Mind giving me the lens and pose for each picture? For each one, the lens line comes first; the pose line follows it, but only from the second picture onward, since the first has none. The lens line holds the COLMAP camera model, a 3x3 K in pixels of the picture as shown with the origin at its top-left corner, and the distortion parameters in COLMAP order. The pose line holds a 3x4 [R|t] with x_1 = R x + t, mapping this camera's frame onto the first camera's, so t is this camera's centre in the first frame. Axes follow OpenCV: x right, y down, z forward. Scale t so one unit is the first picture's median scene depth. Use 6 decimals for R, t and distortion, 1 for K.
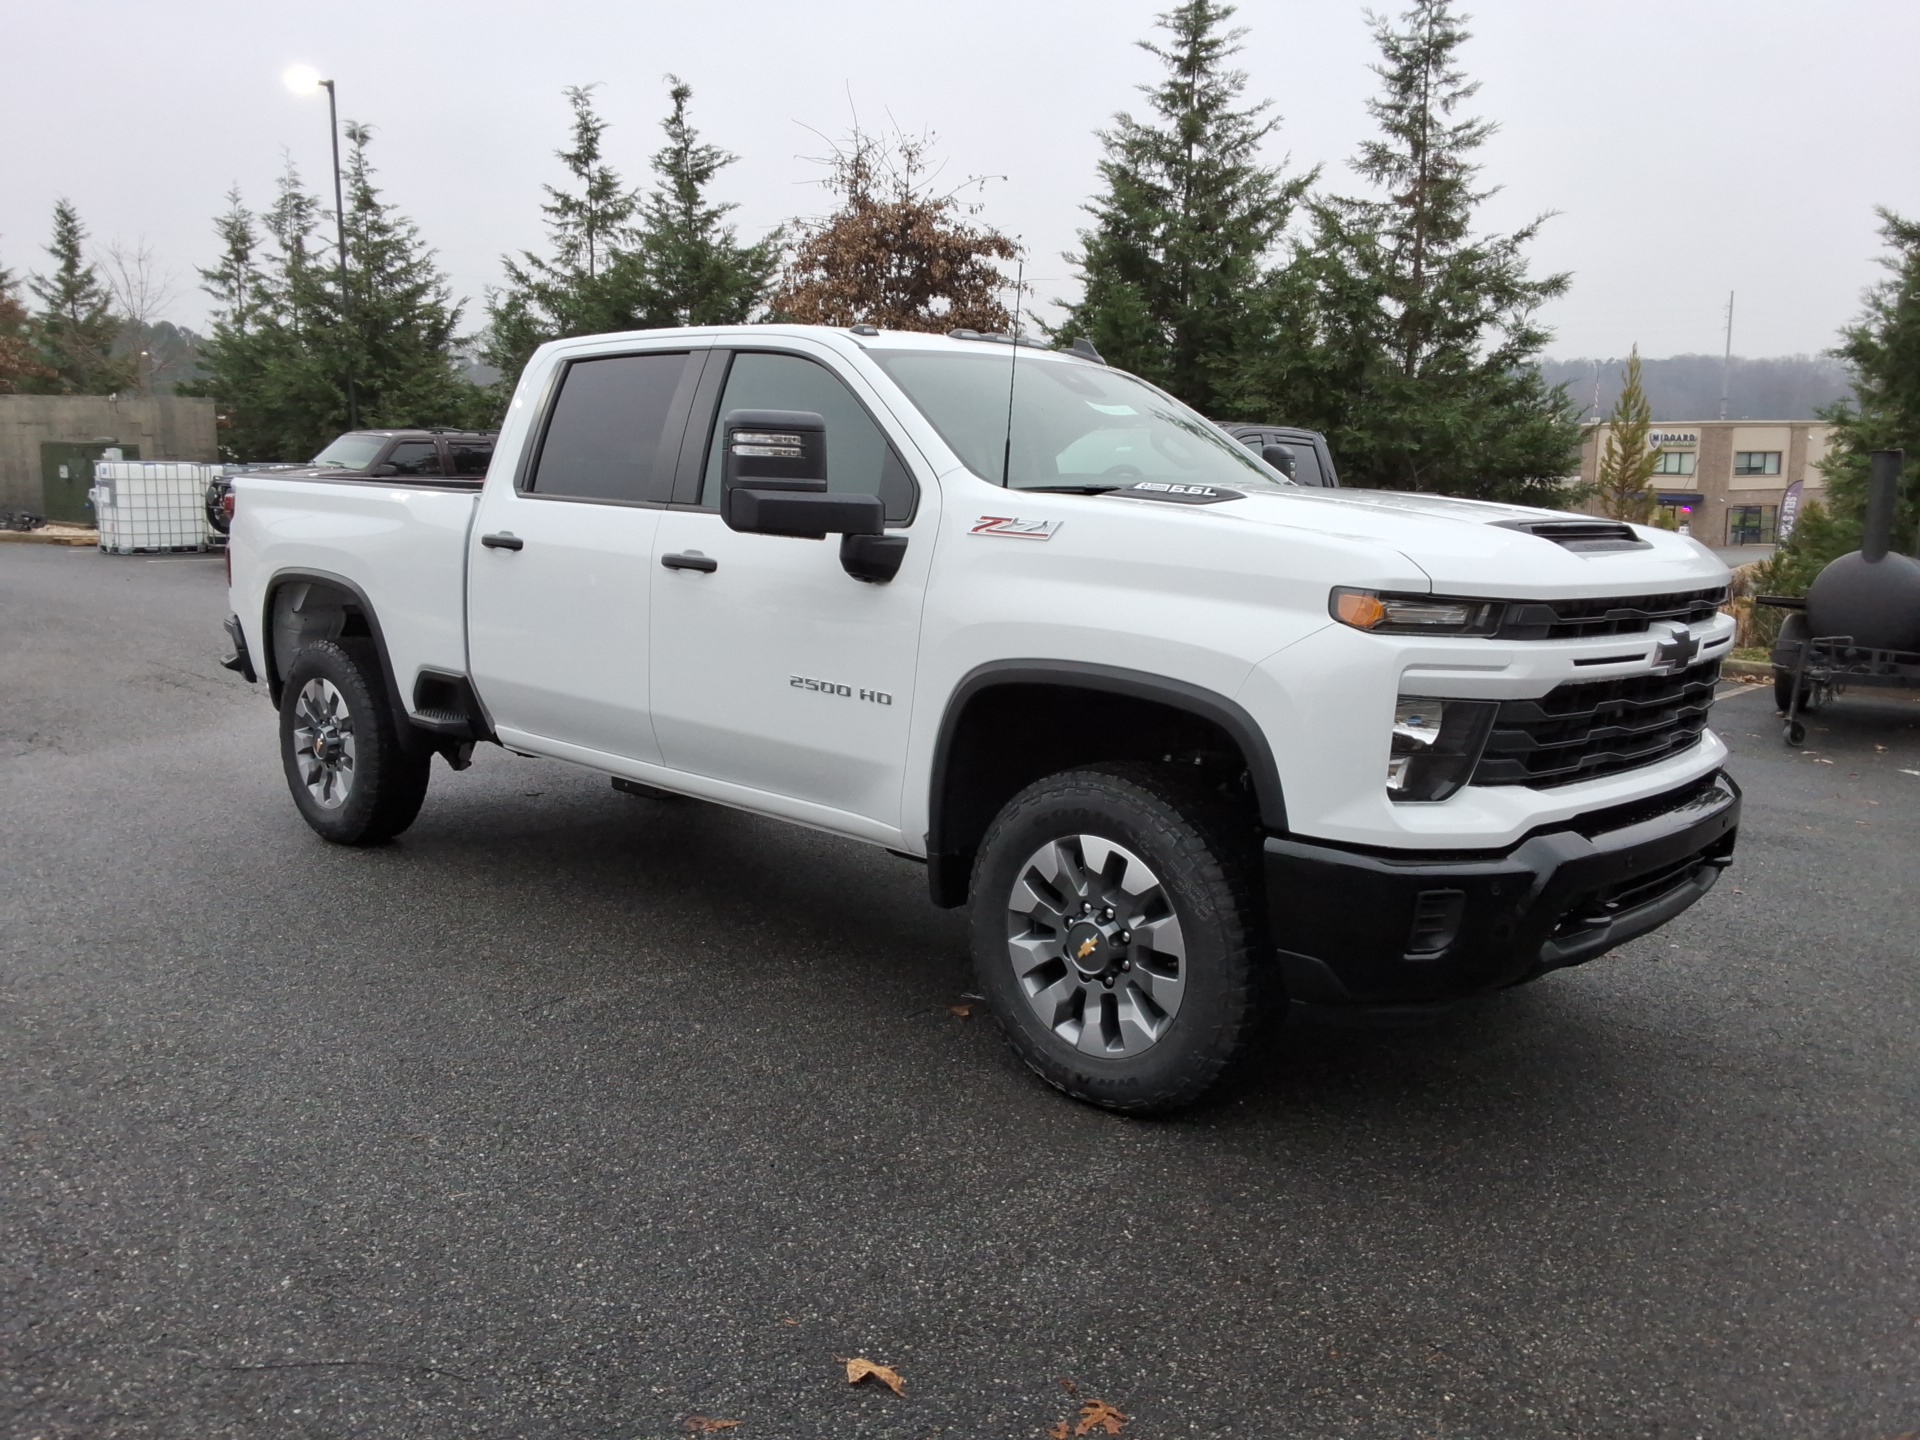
lens RADIAL K [[1532.8, 0, 949.6], [0, 1532.8, 716.0], [0, 0, 1]] dist [0.108763, -0.160498]
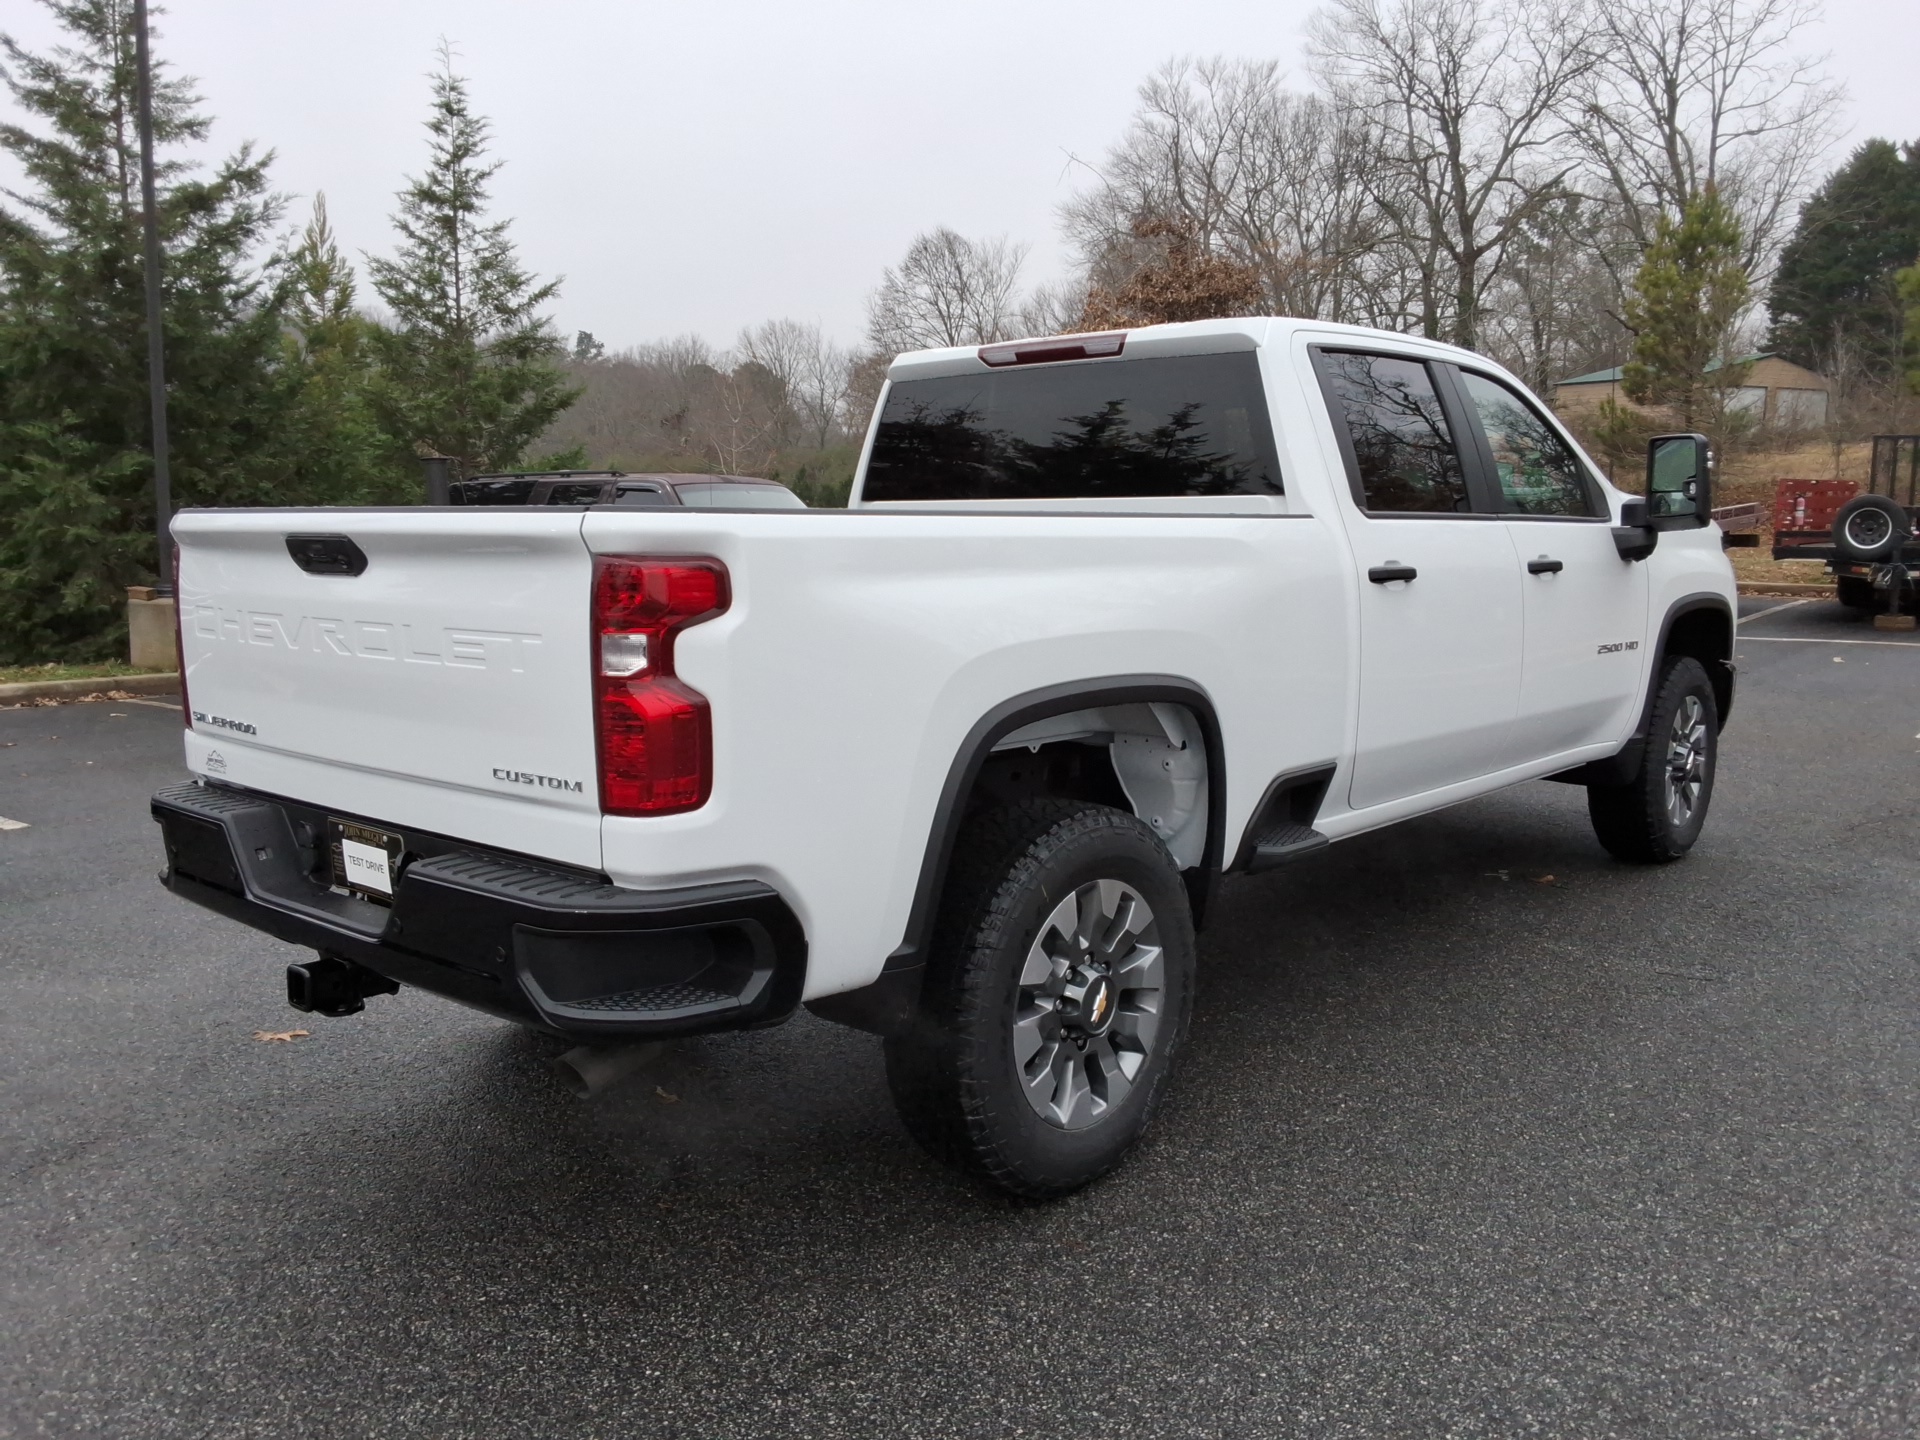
lens RADIAL K [[1532.8, 0, 988.1], [0, 1532.8, 693.0], [0, 0, 1]] dist [0.108763, -0.160498]
pose [[-0.028783, -0.140404, 0.989676, -0.287195], [0.152632, 0.977858, 0.143166, -0.052635], [-0.987864, 0.155177, -0.006715, 0.324418]]
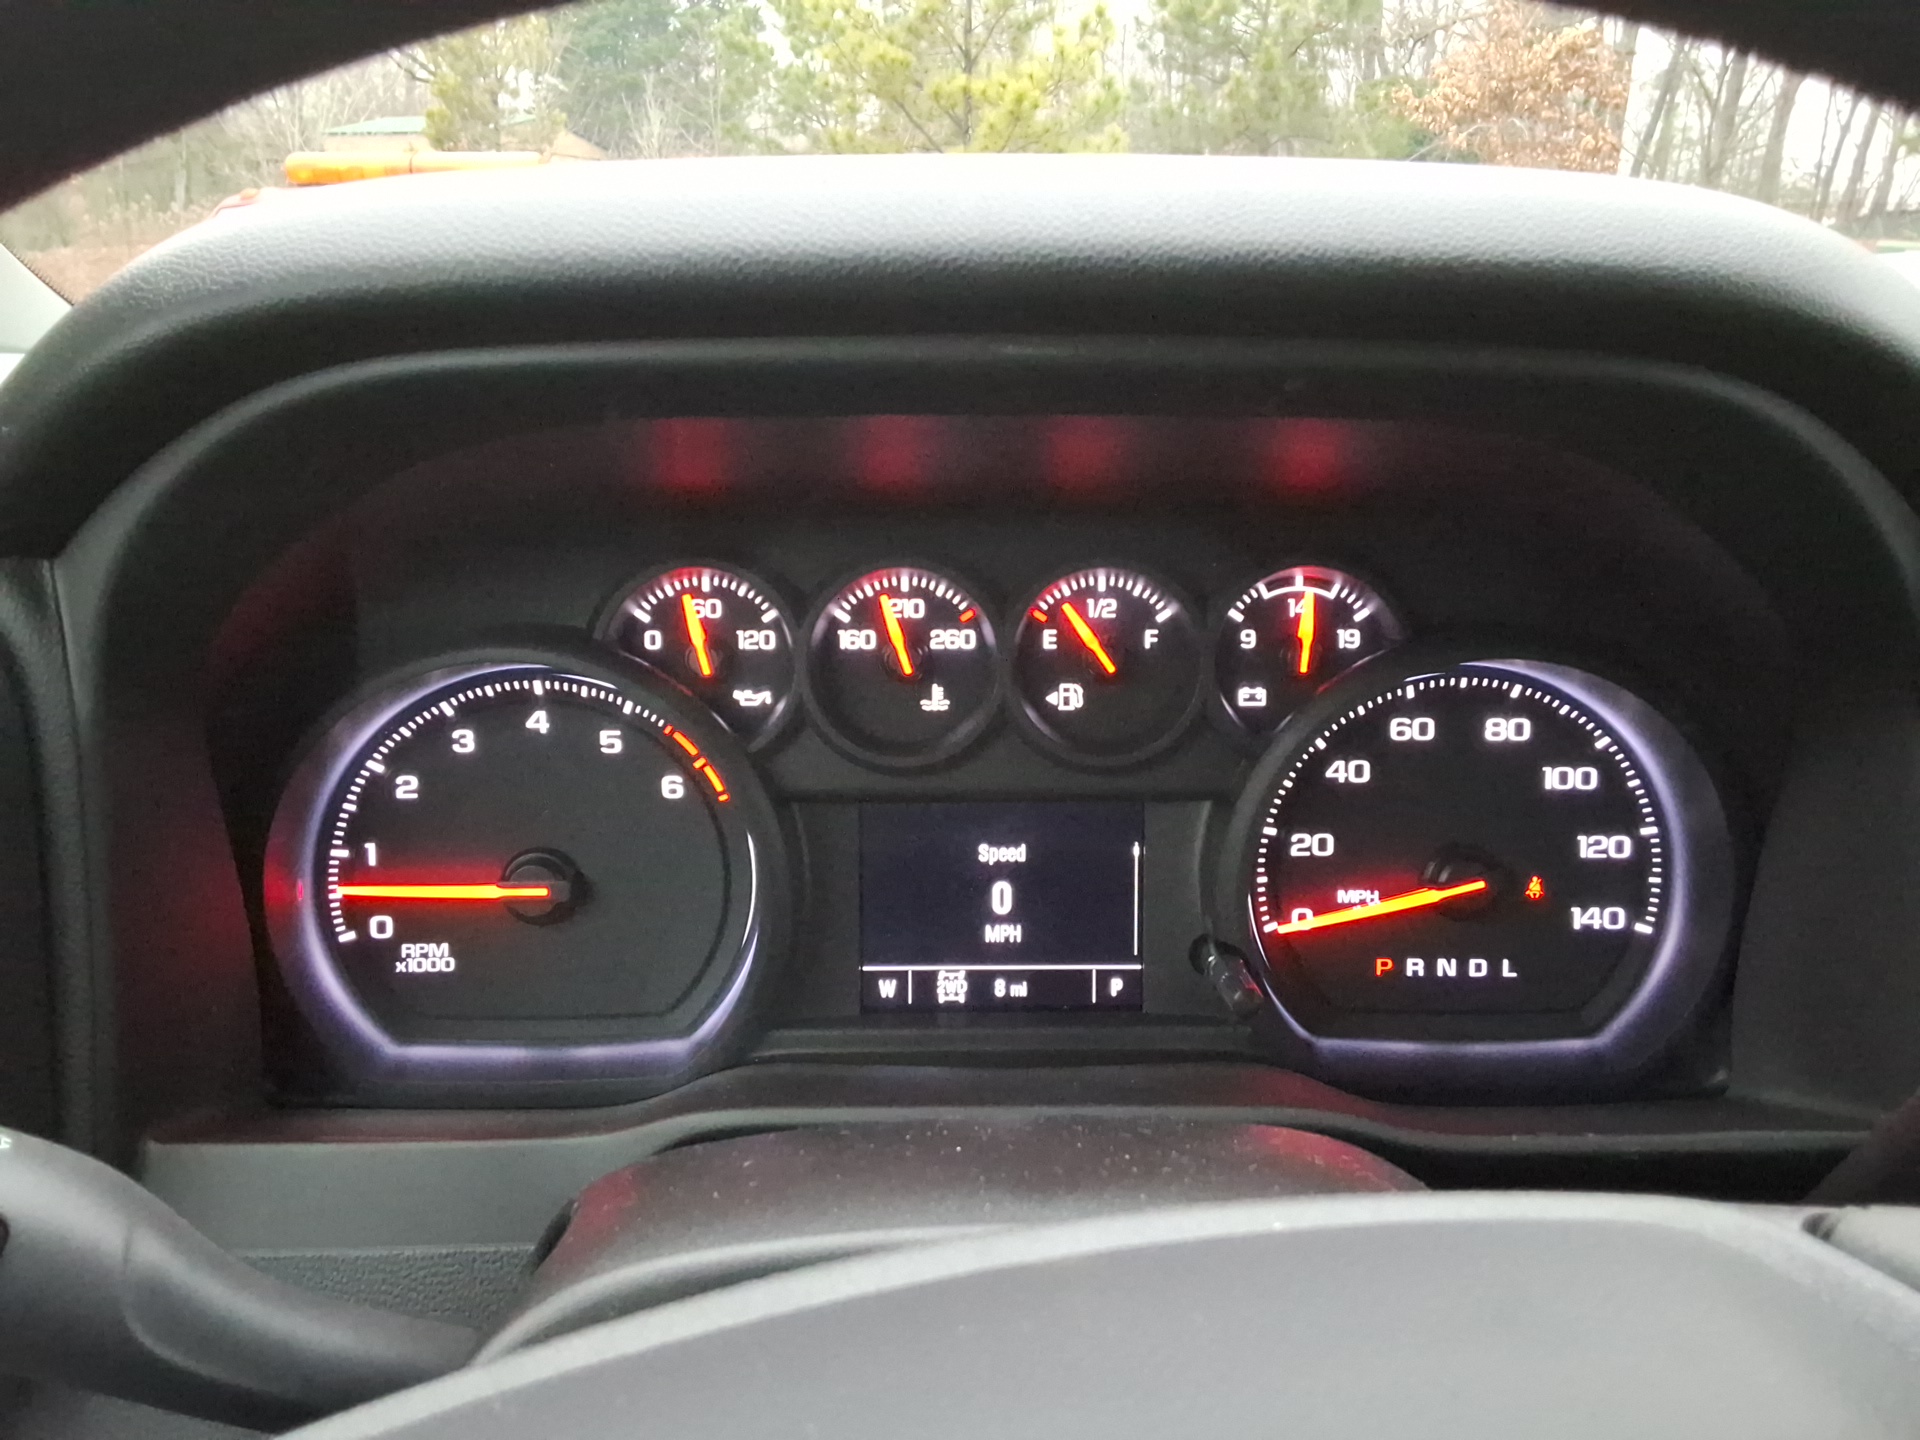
lens RADIAL K [[1532.8, 0, 978.9], [0, 1532.8, 693.2], [0, 0, 1]] dist [0.108763, -0.160498]
pose [[-0.693717, -0.211738, 0.688421, 0.026091], [0.086976, 0.924190, 0.371899, -0.041237], [-0.714977, 0.317869, -0.622710, 0.267517]]
